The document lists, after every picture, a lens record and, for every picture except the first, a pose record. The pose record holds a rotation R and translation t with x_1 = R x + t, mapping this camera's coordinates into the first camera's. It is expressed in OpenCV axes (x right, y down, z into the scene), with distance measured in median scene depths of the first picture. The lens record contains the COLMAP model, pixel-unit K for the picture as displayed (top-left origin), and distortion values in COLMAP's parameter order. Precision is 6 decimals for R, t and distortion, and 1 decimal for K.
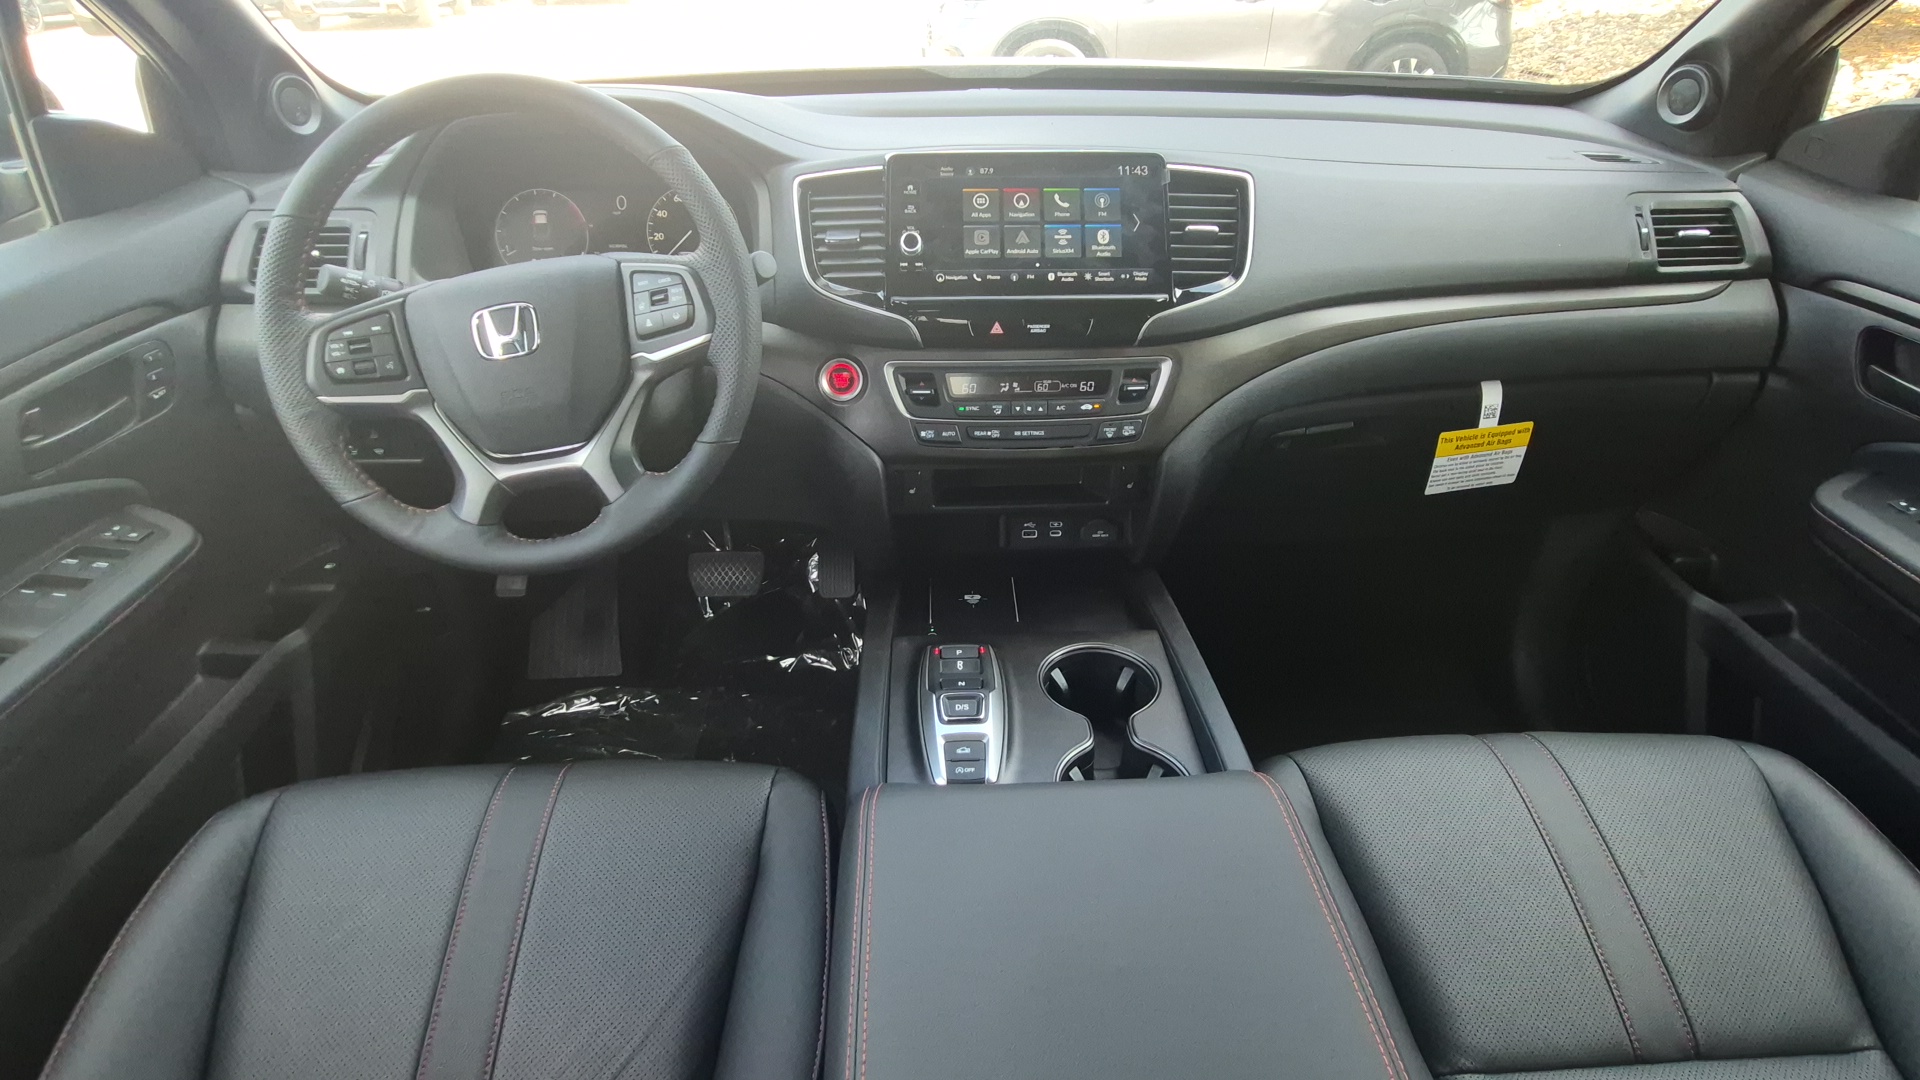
lens RADIAL K [[1019.3, 0, 959.7], [0, 1019.3, 526.2], [0, 0, 1]] dist [-0.014149, -0.000178]
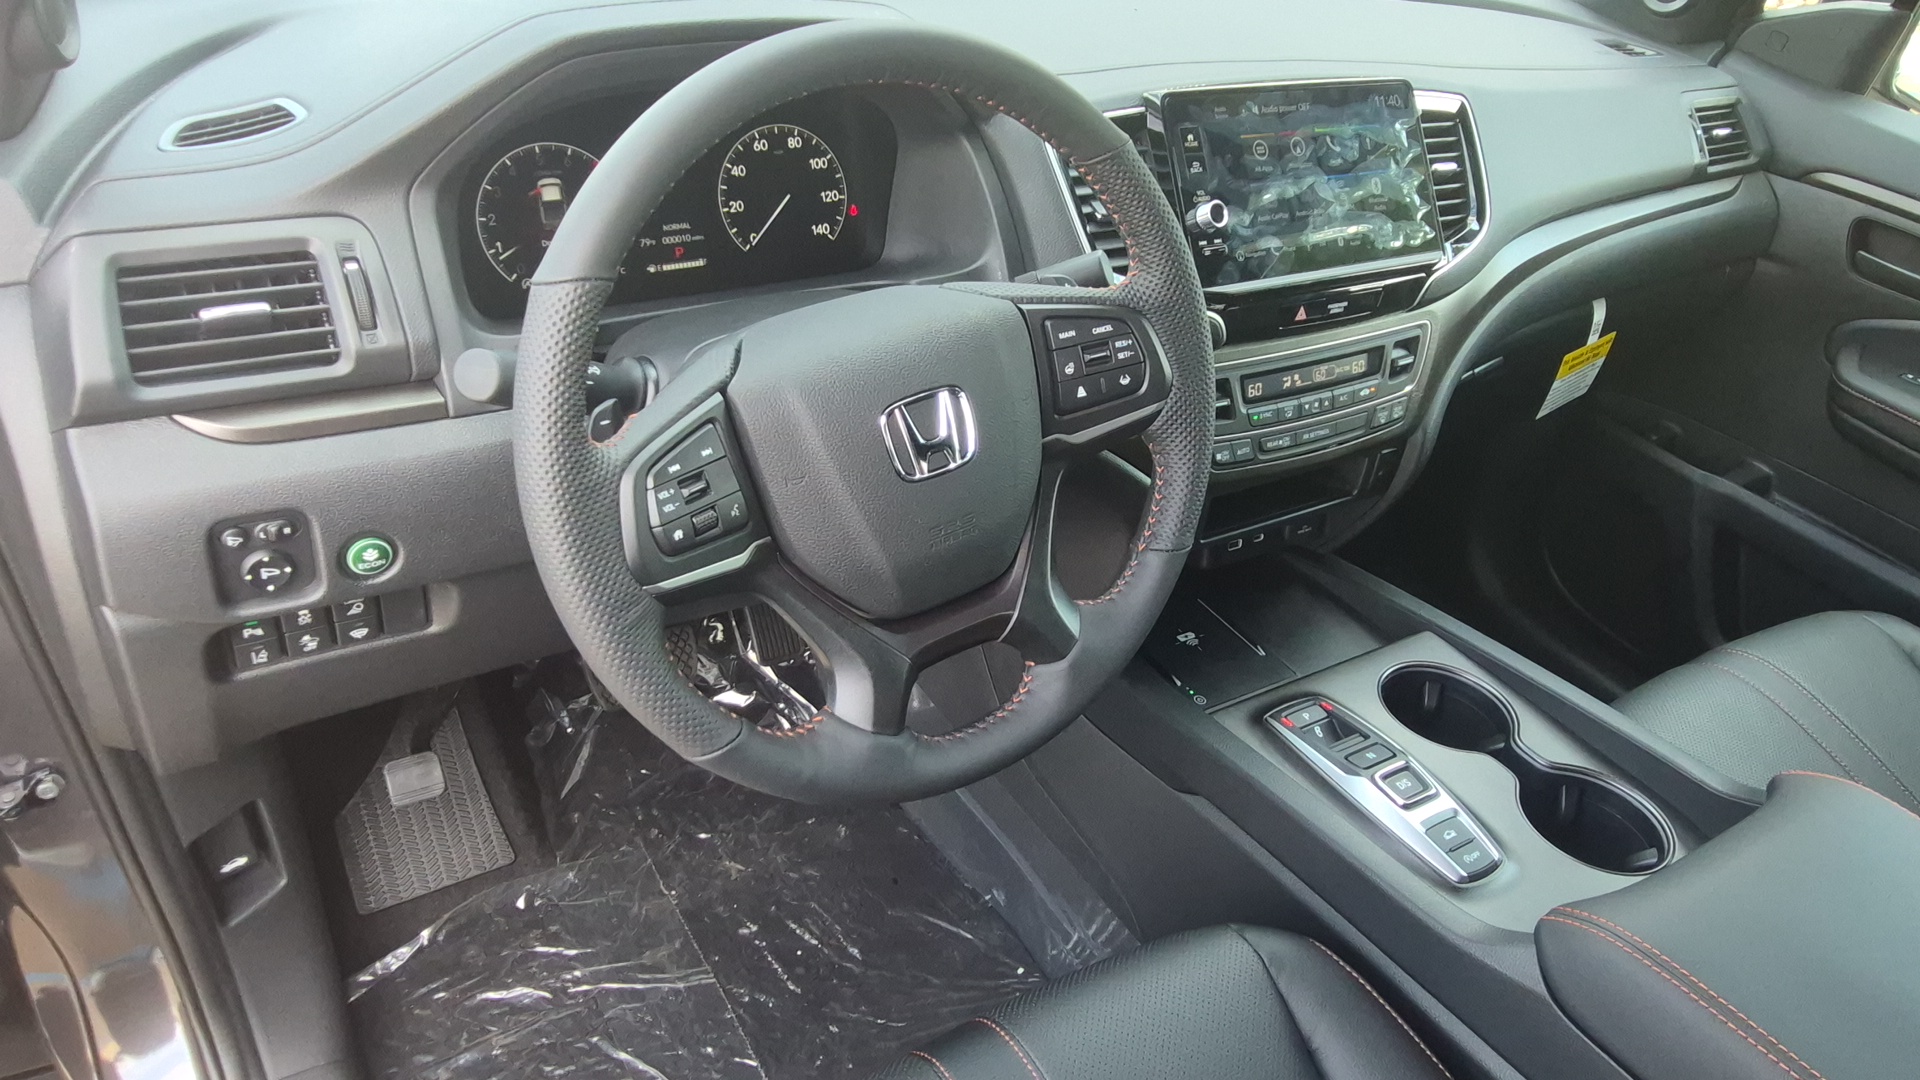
lens RADIAL K [[1360.4, 0, 966.2], [0, 1360.4, 550.7], [0, 0, 1]] dist [-0.004522, -0.019648]
pose [[0.854119, -0.198614, 0.480659, -0.724327], [0.147414, 0.978758, 0.142483, -0.198432], [-0.498748, -0.050841, 0.865255, 0.193453]]
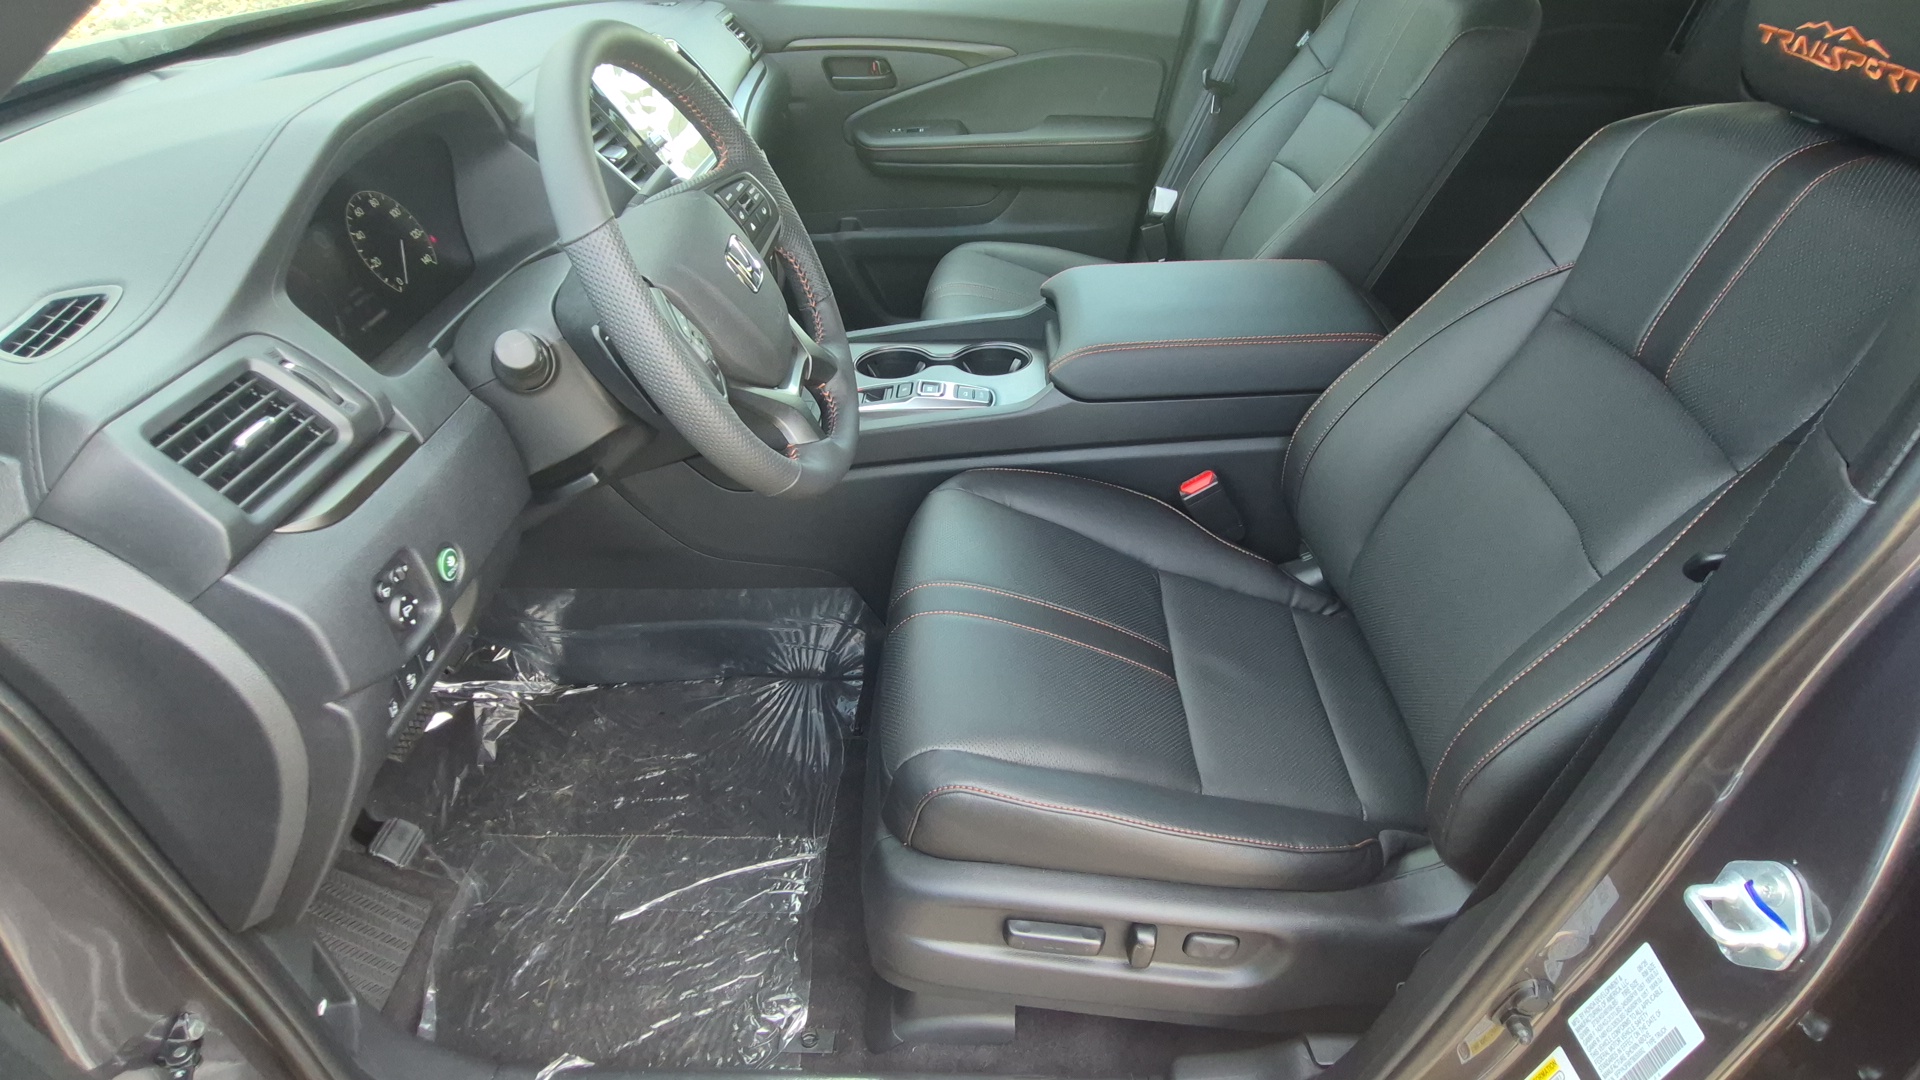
lens RADIAL K [[1019.3, 0, 985.2], [0, 1019.3, 556.0], [0, 0, 1]] dist [-0.014149, -0.000178]
pose [[0.047058, -0.580076, 0.813202, -1.227709], [0.521353, 0.708683, 0.475351, -0.287177], [-0.852042, 0.401596, 0.335774, 0.468273]]
